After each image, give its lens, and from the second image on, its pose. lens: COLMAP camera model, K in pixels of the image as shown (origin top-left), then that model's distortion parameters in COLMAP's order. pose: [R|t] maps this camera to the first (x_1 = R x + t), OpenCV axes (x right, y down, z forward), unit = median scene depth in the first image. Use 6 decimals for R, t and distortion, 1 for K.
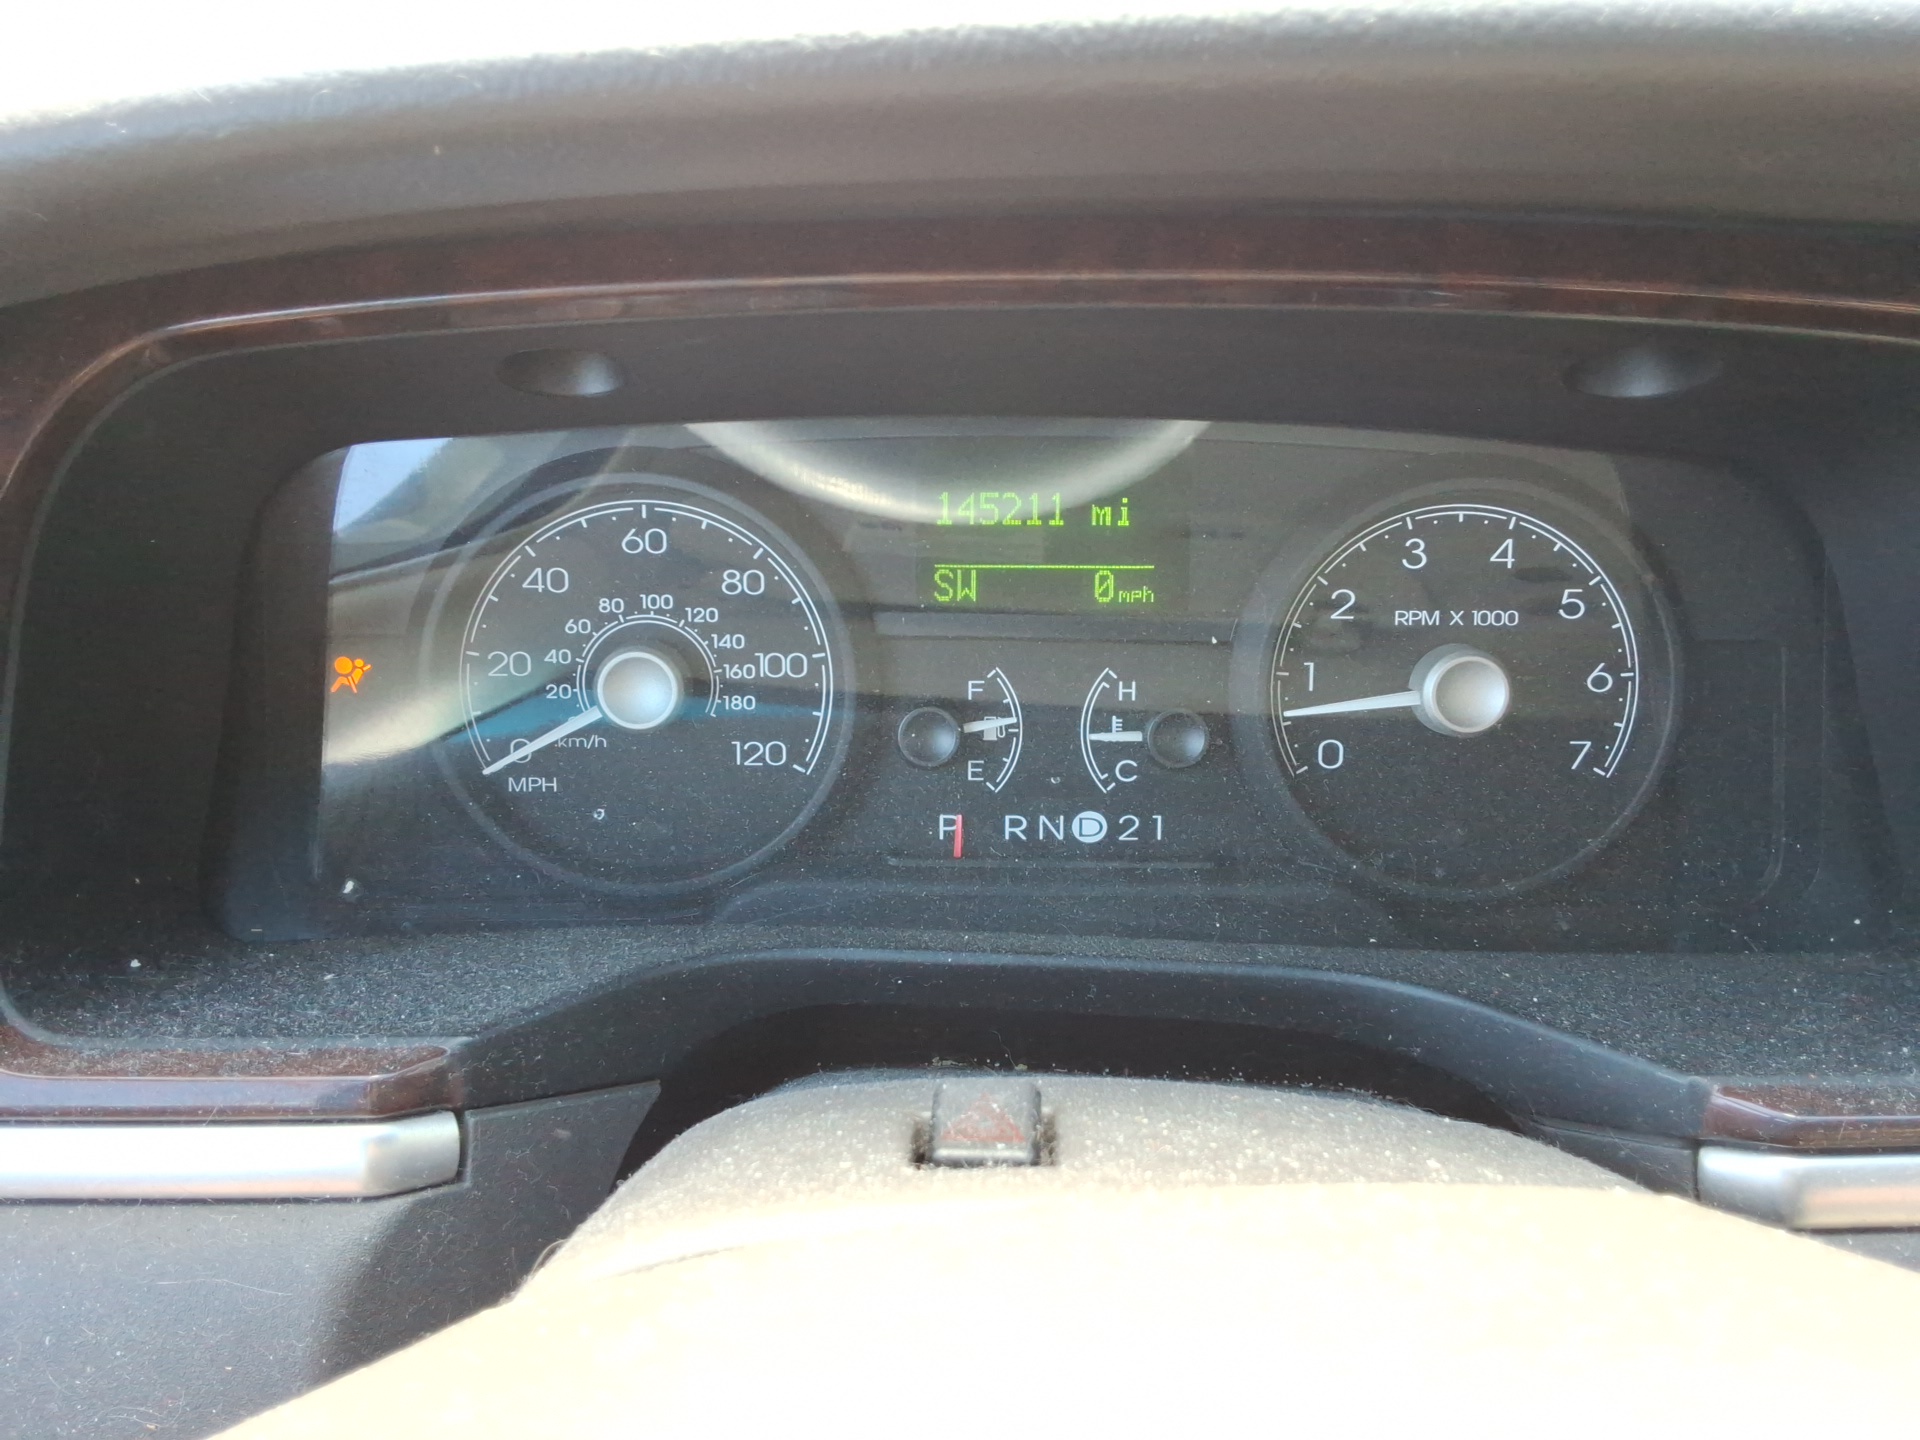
lens RADIAL K [[1534.1, 0, 975.7], [0, 1534.1, 714.1], [0, 0, 1]] dist [0.110124, -0.177307]
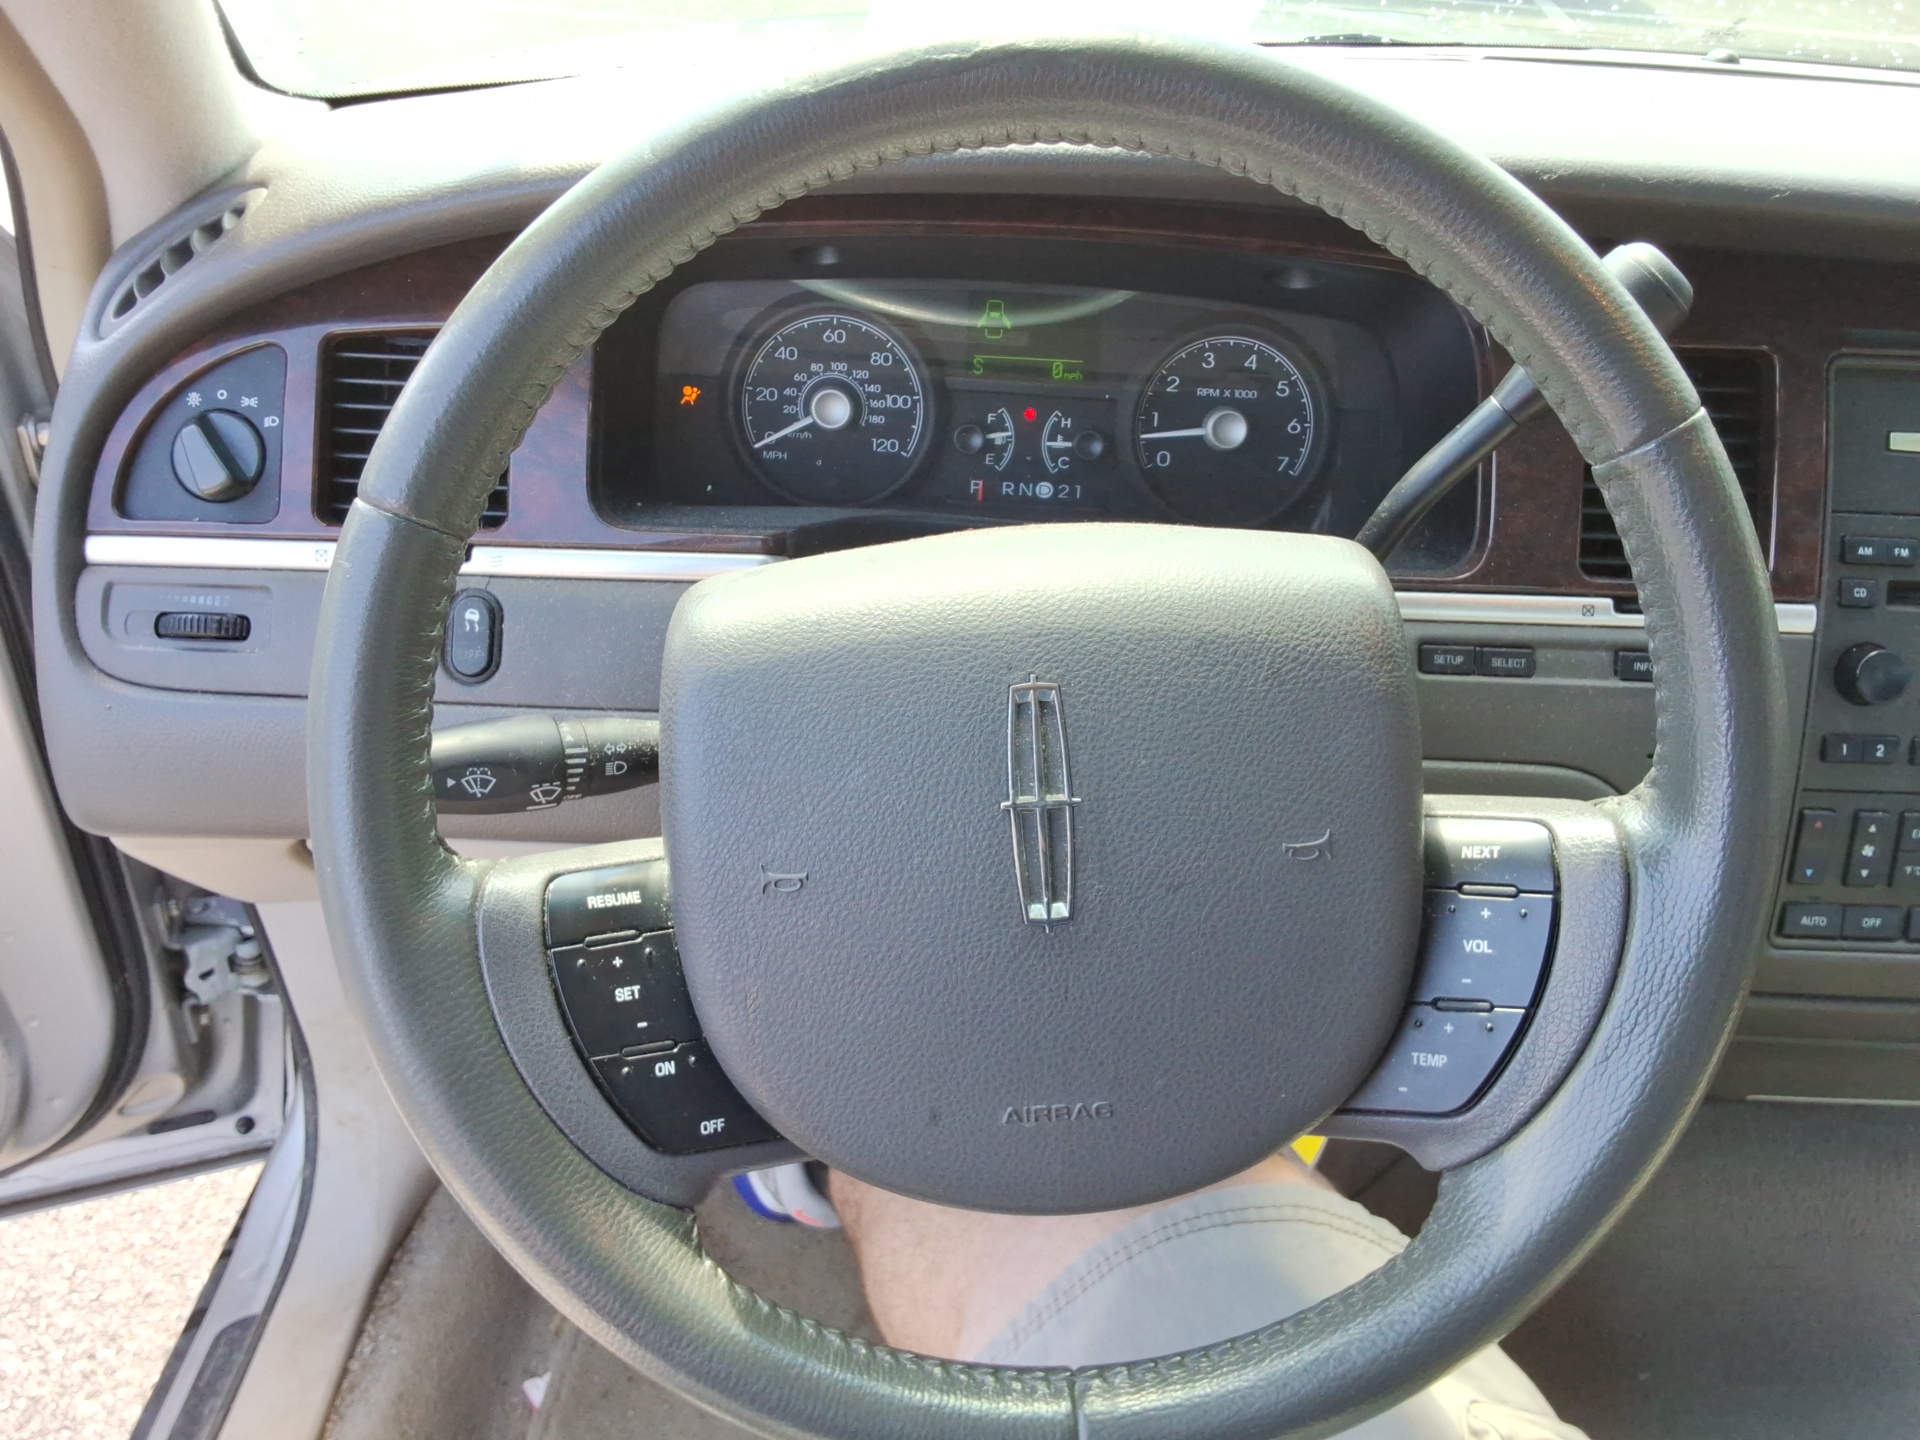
lens RADIAL K [[1534.1, 0, 975.7], [0, 1534.1, 714.1], [0, 0, 1]] dist [0.110124, -0.177307]
pose [[0.998859, 0.041199, 0.024161, -0.055314], [-0.043245, 0.994877, 0.091378, 0.189977], [-0.020273, -0.092319, 0.995523, -1.081061]]
